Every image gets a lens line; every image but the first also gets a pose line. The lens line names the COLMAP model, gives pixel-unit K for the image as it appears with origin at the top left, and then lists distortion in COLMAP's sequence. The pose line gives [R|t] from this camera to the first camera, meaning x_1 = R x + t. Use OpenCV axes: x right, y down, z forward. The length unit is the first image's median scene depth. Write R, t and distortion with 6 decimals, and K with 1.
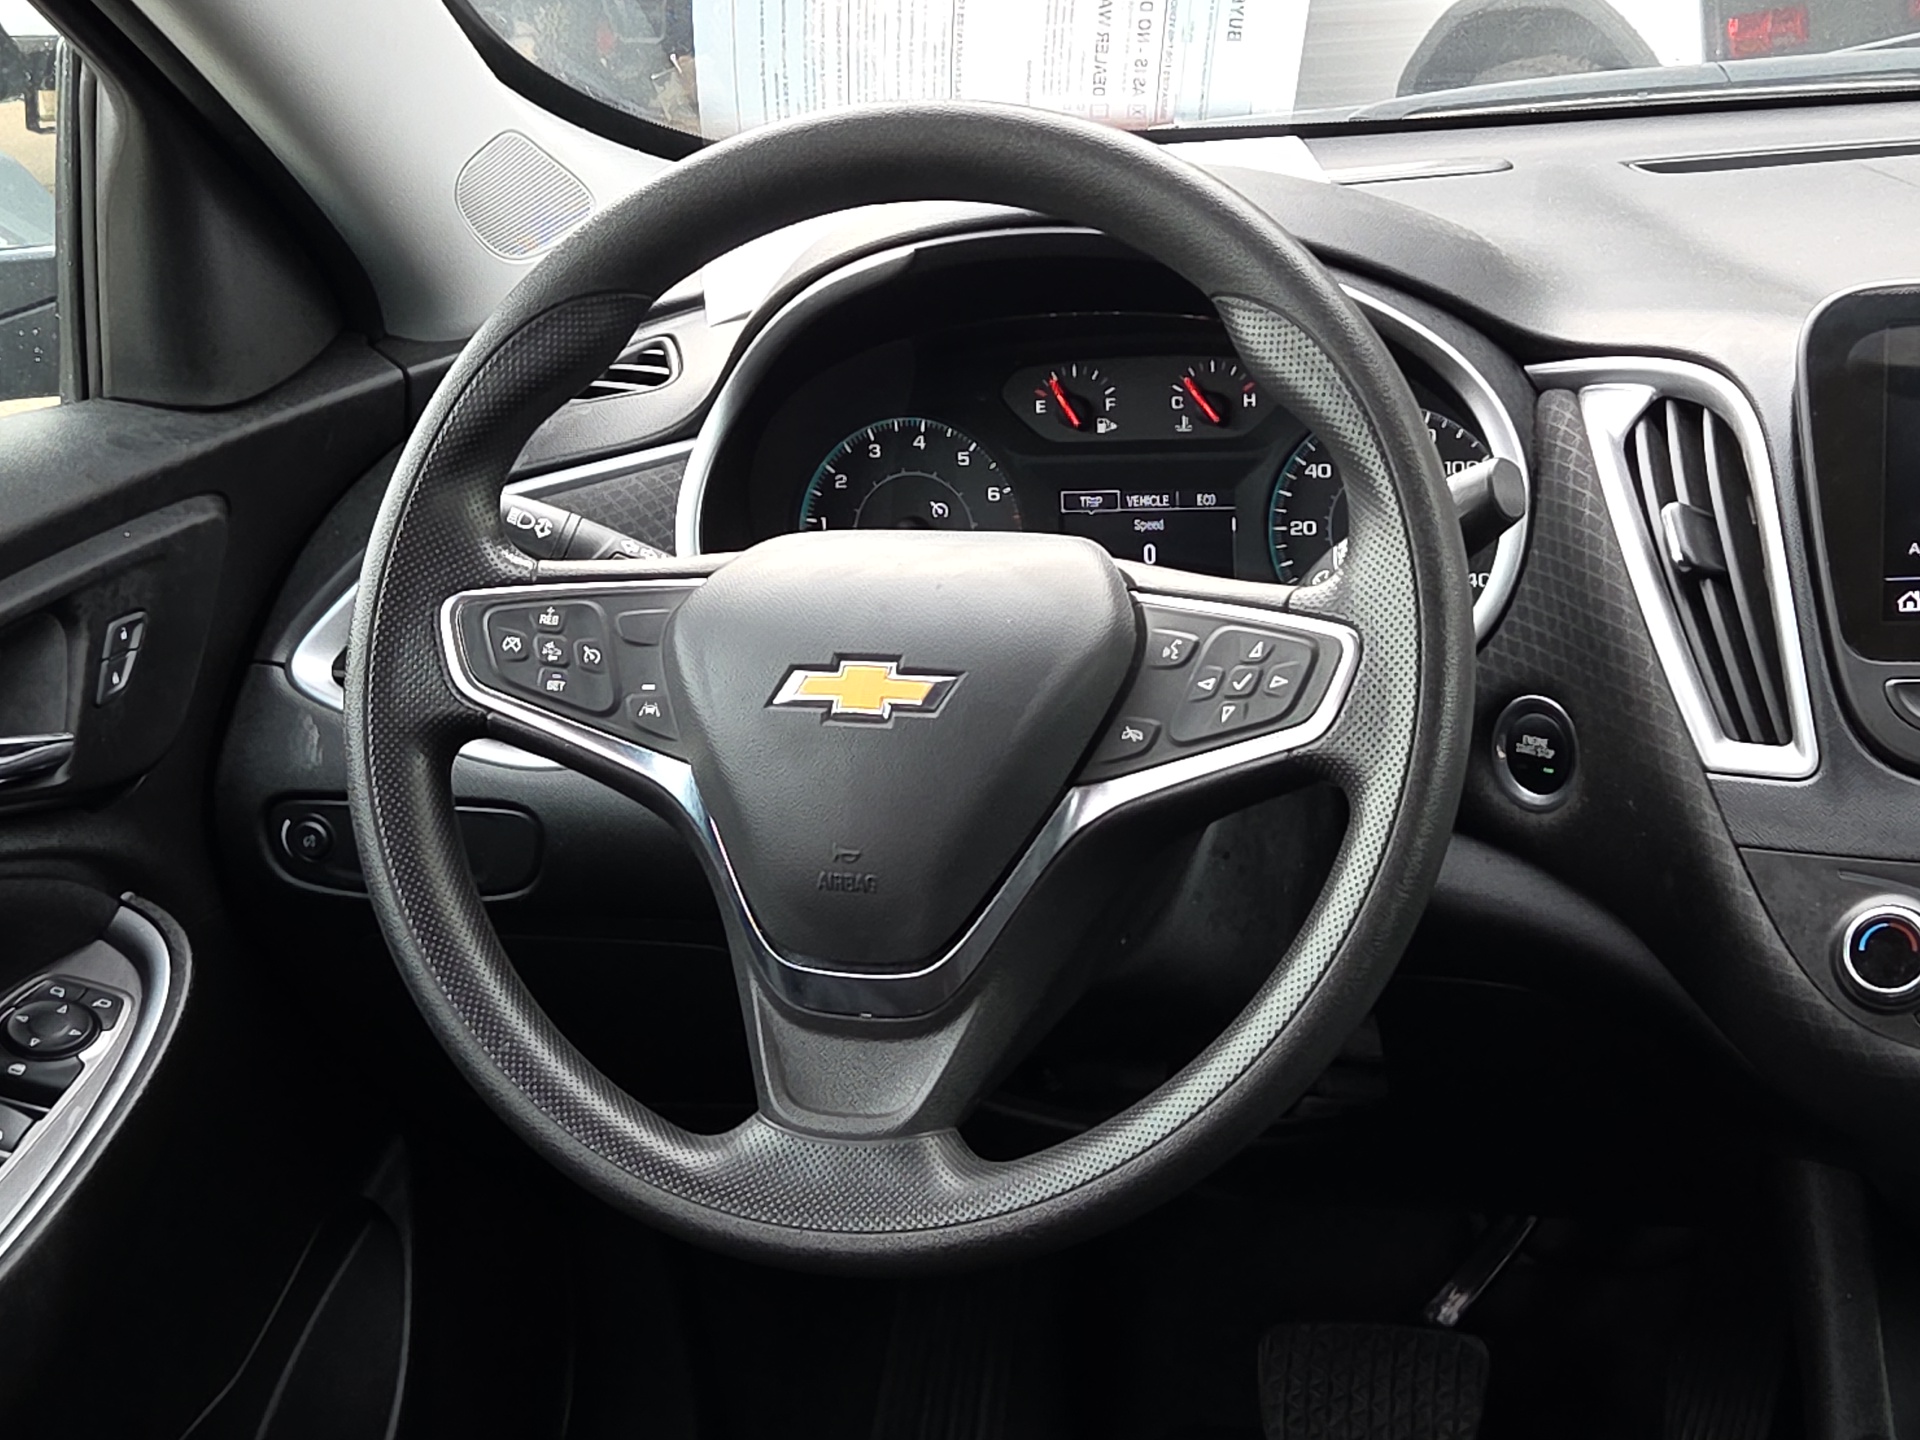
lens RADIAL K [[3520.2, 0, 960.0], [0, 3520.2, 720.0], [0, 0, 1]] dist [0.139221, -0.254307]
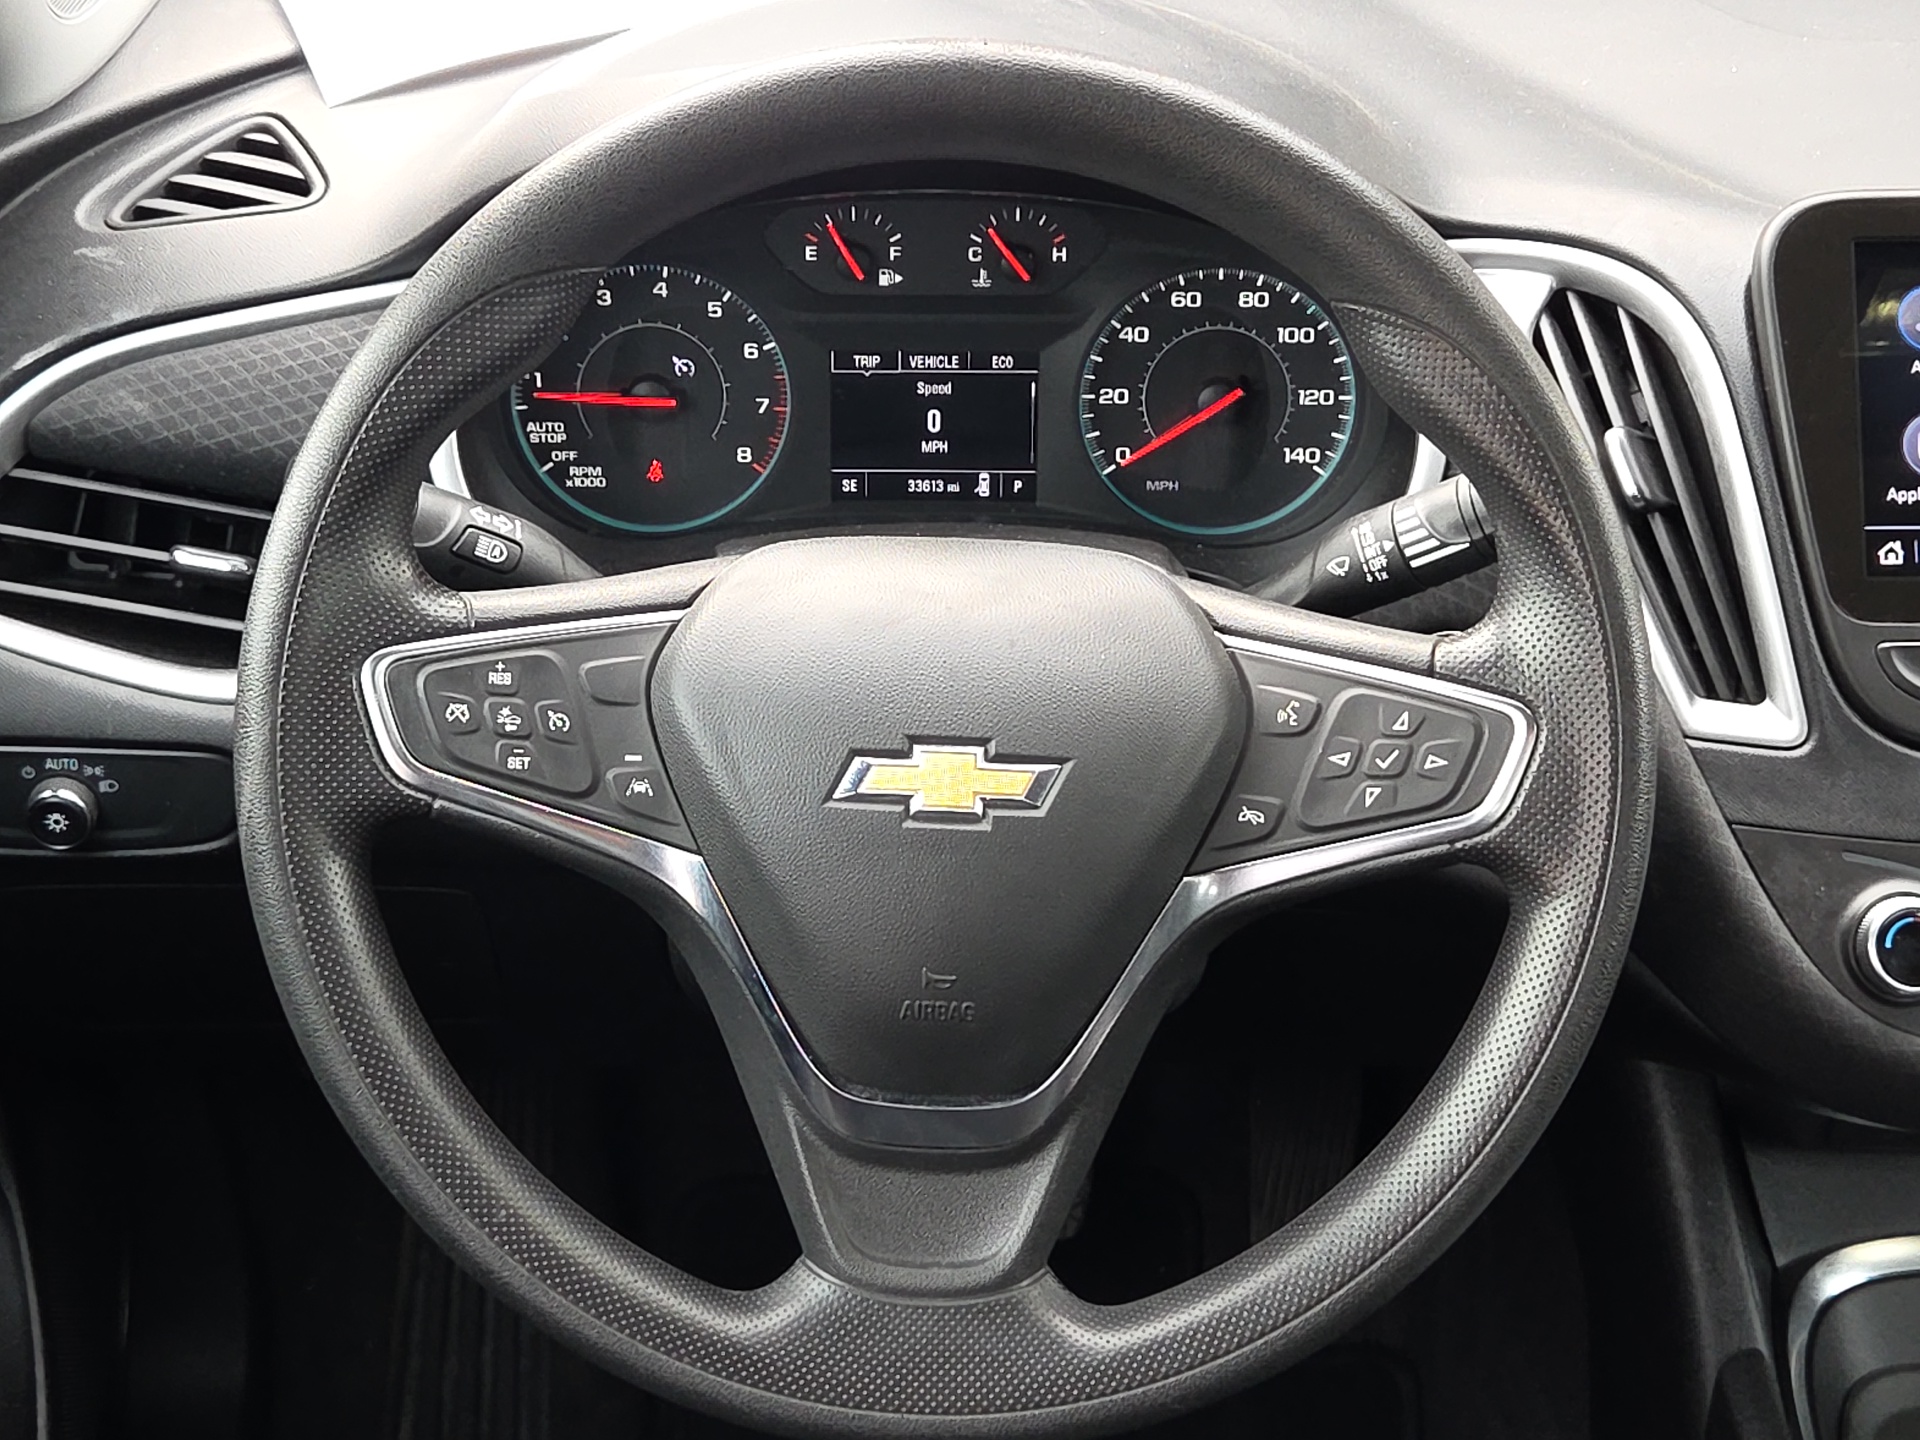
lens RADIAL K [[3327.4, 0, 955.3], [0, 3327.4, 690.5], [0, 0, 1]] dist [0.113770, -0.260239]
pose [[0.938418, -0.065593, 0.339218, -0.273019], [-0.002722, 0.980379, 0.197101, -0.173411], [-0.345491, -0.185887, 0.919827, 0.257515]]
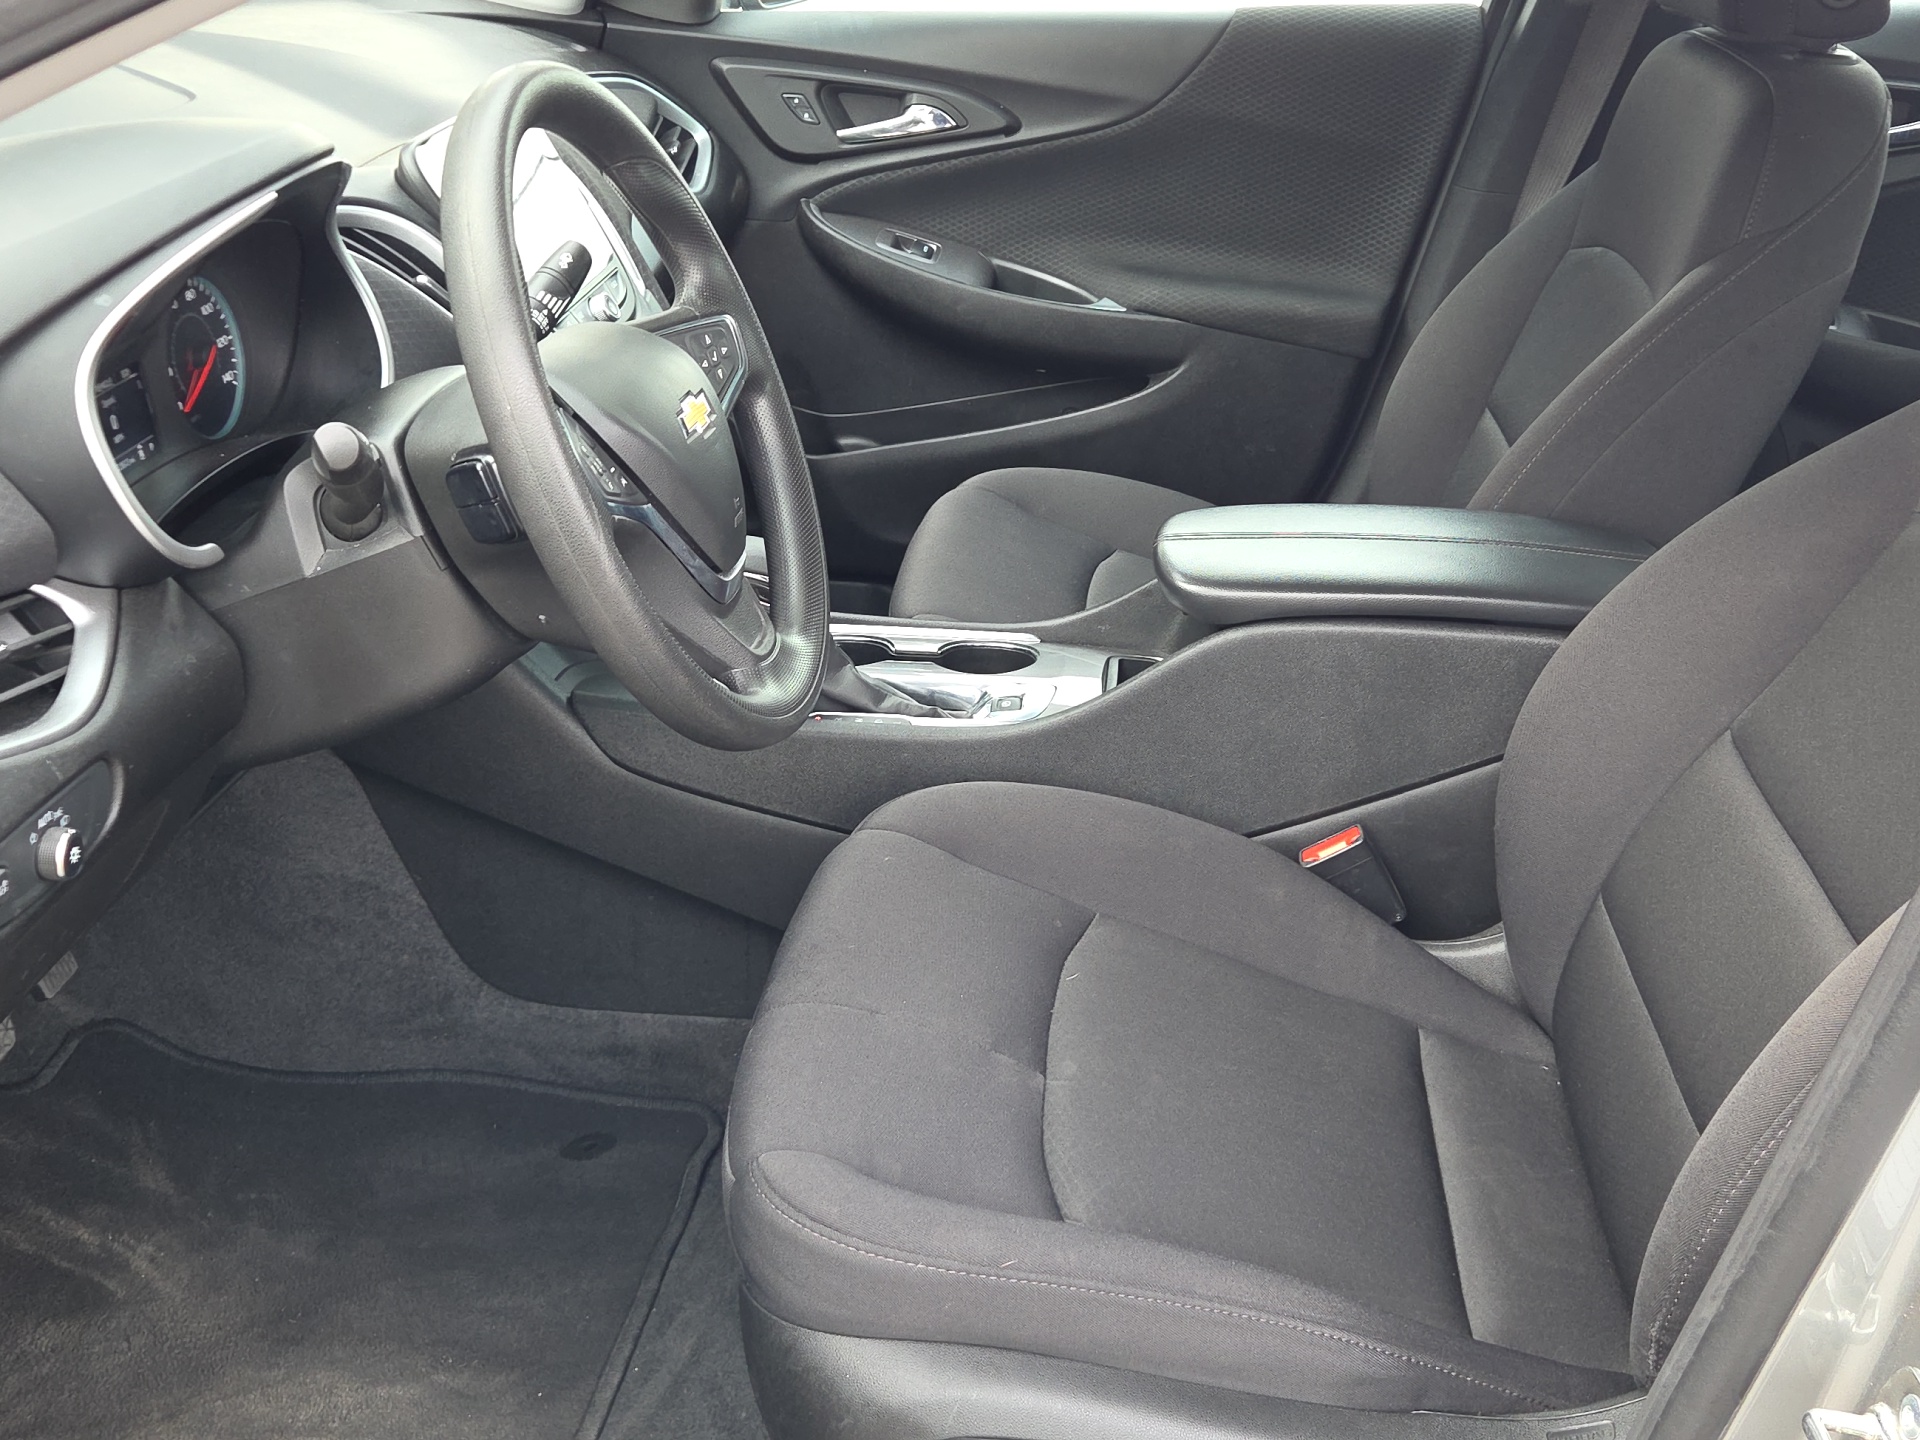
lens RADIAL K [[2016.6, 0, 964.6], [0, 2016.6, 692.9], [0, 0, 1]] dist [0.078993, -0.021080]
pose [[-0.214300, -0.345241, 0.913720, -0.936834], [0.225326, 0.892748, 0.390164, -0.226380], [-0.950423, 0.289497, -0.113524, 0.958963]]
